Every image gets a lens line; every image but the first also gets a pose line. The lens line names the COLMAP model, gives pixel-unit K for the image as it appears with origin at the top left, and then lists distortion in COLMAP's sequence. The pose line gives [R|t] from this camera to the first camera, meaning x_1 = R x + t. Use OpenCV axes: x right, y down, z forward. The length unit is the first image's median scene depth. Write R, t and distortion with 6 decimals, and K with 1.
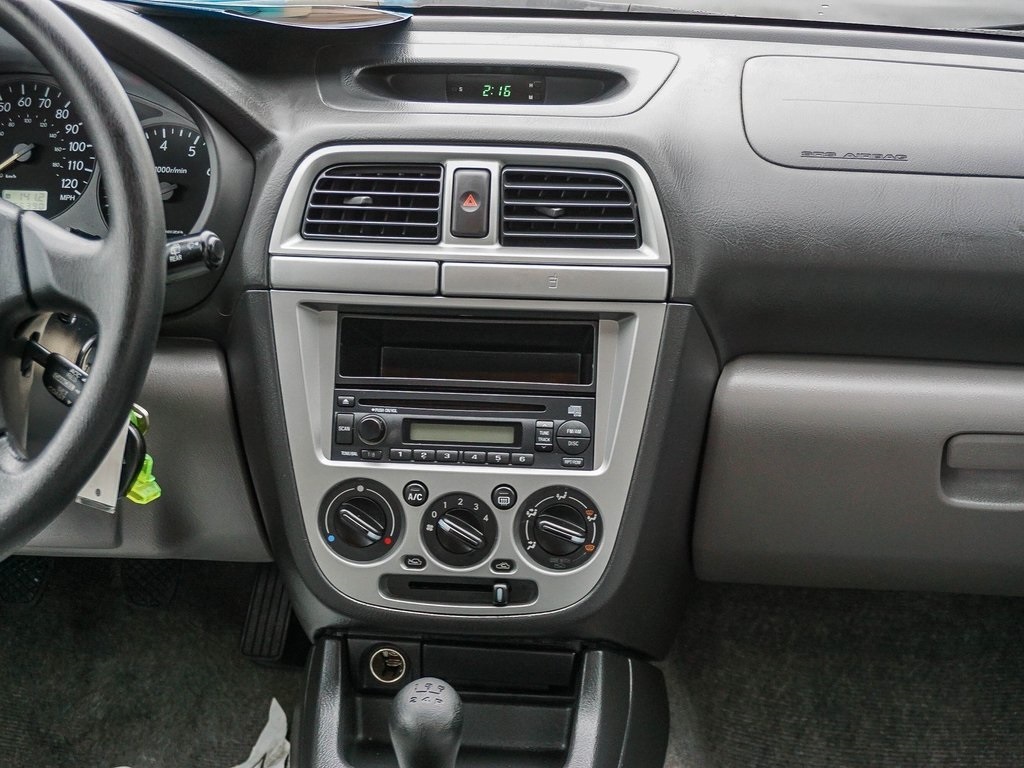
lens RADIAL K [[1769.6, 0, 512.0], [0, 1769.6, 384.0], [0, 0, 1]] dist [-0.011592, -0.088322]
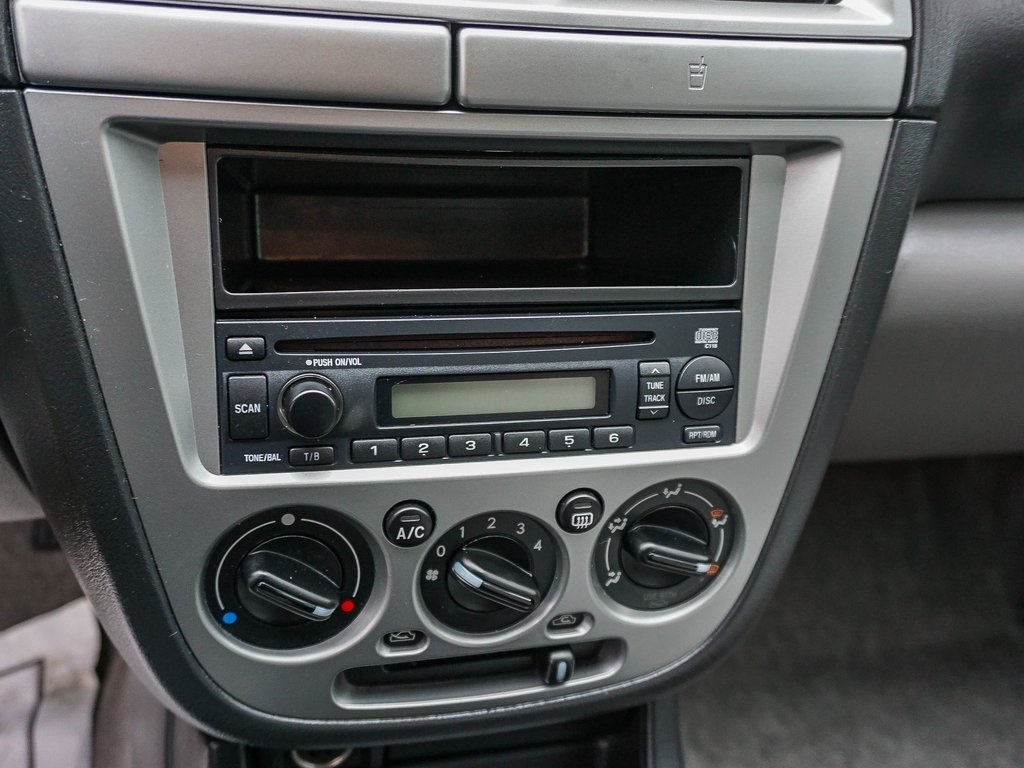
lens RADIAL K [[989.0, 0, 512.0], [0, 989.0, 384.0], [0, 0, 1]] dist [0.084331, 0.000933]
pose [[0.947301, -0.088428, 0.307897, -0.109189], [0.010134, 0.968937, 0.247098, -0.044107], [-0.320183, -0.230956, 0.918772, 0.745159]]
